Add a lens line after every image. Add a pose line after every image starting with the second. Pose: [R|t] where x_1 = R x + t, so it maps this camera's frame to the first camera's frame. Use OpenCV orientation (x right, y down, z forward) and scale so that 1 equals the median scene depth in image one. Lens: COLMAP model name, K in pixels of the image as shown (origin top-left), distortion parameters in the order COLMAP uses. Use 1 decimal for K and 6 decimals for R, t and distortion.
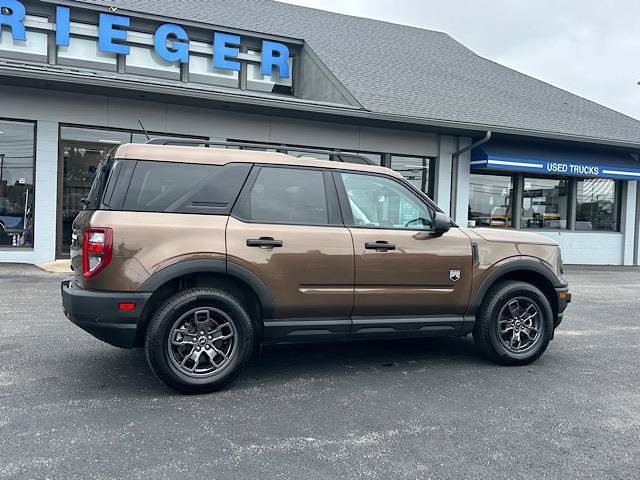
lens RADIAL K [[609.2, 0, 315.3], [0, 609.2, 231.9], [0, 0, 1]] dist [0.167526, -0.330200]
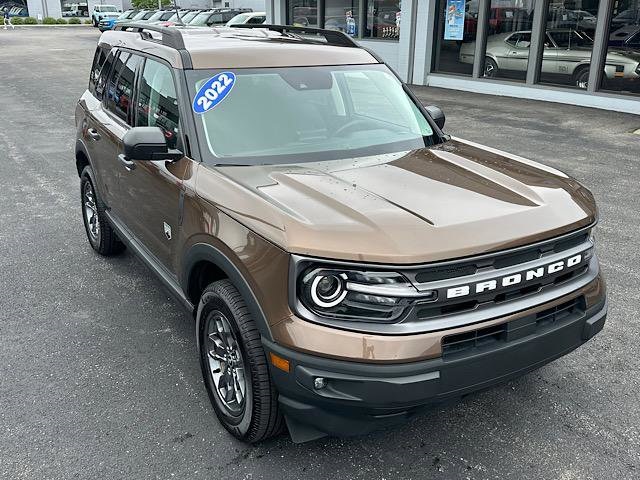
lens RADIAL K [[609.2, 0, 315.3], [0, 609.2, 231.9], [0, 0, 1]] dist [0.167526, -0.330200]
pose [[0.148168, 0.303711, -0.941172, 0.853726], [-0.017448, 0.952332, 0.304566, -0.126992], [0.988808, -0.028706, 0.146404, 1.058859]]
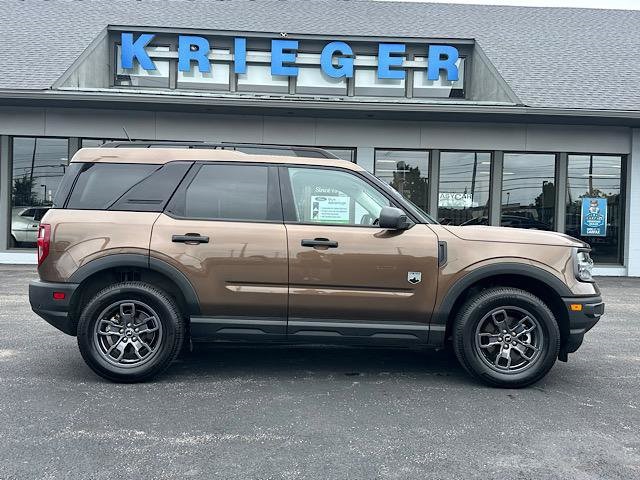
lens RADIAL K [[609.2, 0, 315.3], [0, 609.2, 231.9], [0, 0, 1]] dist [0.167526, -0.330200]
pose [[0.923464, -0.006041, -0.383637, 0.434669], [-0.002858, 0.999740, -0.022623, 0.025042], [0.383674, 0.021988, 0.923207, 0.127542]]
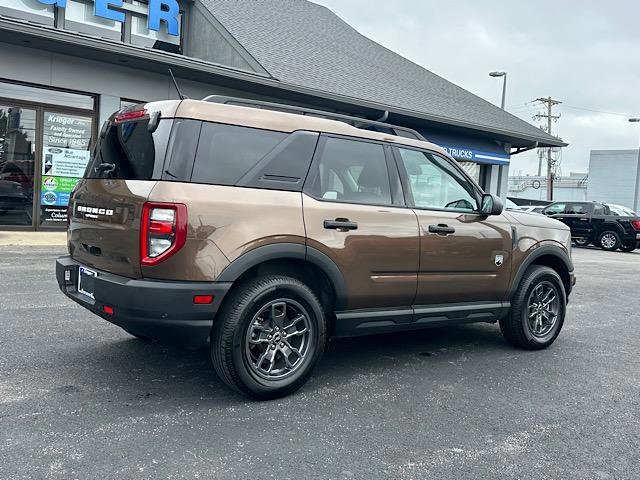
lens RADIAL K [[609.2, 0, 315.3], [0, 609.2, 231.9], [0, 0, 1]] dist [0.167526, -0.330200]
pose [[0.964957, 0.016078, 0.261914, -0.305234], [-0.027786, 0.998770, 0.041062, -0.005801], [-0.260932, -0.046901, 0.964217, 0.143495]]
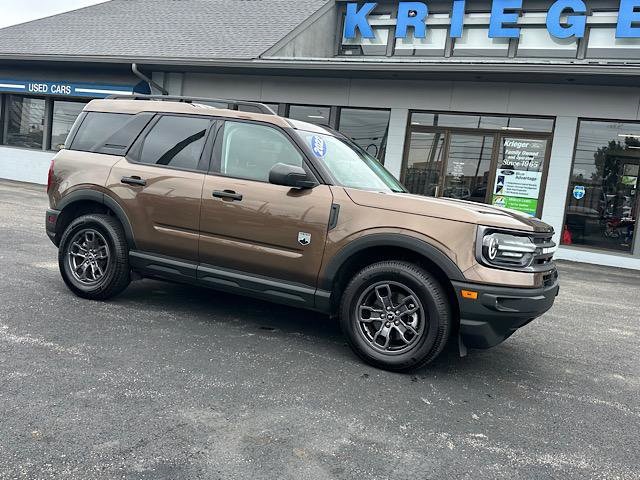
lens RADIAL K [[609.2, 0, 315.3], [0, 609.2, 231.9], [0, 0, 1]] dist [0.167526, -0.330200]
pose [[0.640574, 0.103665, -0.760867, 0.886900], [-0.104864, 0.993373, 0.047058, 0.019473], [0.760703, 0.049644, 0.647199, 0.457660]]
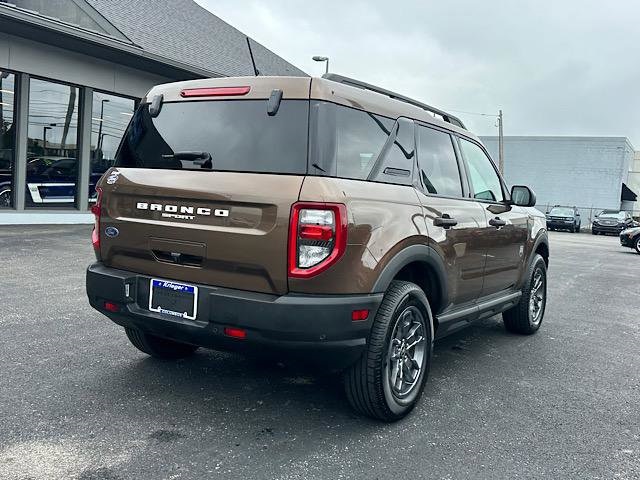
lens RADIAL K [[609.2, 0, 315.3], [0, 609.2, 231.9], [0, 0, 1]] dist [0.167526, -0.330200]
pose [[0.826127, -0.012774, 0.563339, -0.599913], [-0.030060, 0.997320, 0.066698, -0.015320], [-0.562681, -0.072035, 0.823530, 0.374306]]
